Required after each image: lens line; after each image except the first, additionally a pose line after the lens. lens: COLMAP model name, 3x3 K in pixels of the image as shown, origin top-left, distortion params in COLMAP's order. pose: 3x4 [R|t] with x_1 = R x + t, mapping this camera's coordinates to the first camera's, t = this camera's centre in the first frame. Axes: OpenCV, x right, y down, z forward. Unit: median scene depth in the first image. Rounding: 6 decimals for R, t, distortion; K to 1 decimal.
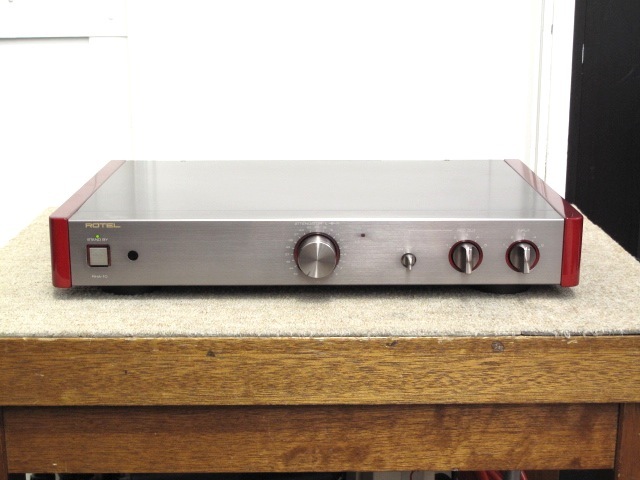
lens RADIAL K [[1033.1, 0, 320.0], [0, 1033.1, 241.0], [0, 0, 1]] dist [-0.043942, 0.000000]
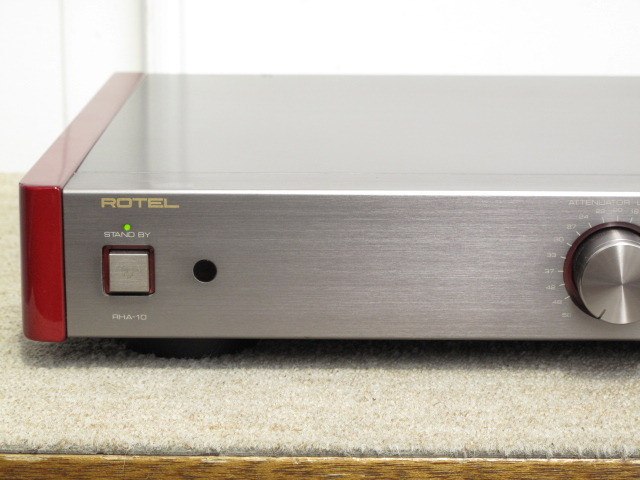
lens RADIAL K [[1867.2, 0, 322.3], [0, 1867.2, 240.5], [0, 0, 1]] dist [-0.098341, 0.000000]
pose [[0.999914, 0.008439, -0.010052, -0.123224], [-0.008487, 0.999953, -0.004722, 0.004308], [0.010012, 0.004807, 0.999938, 0.190660]]
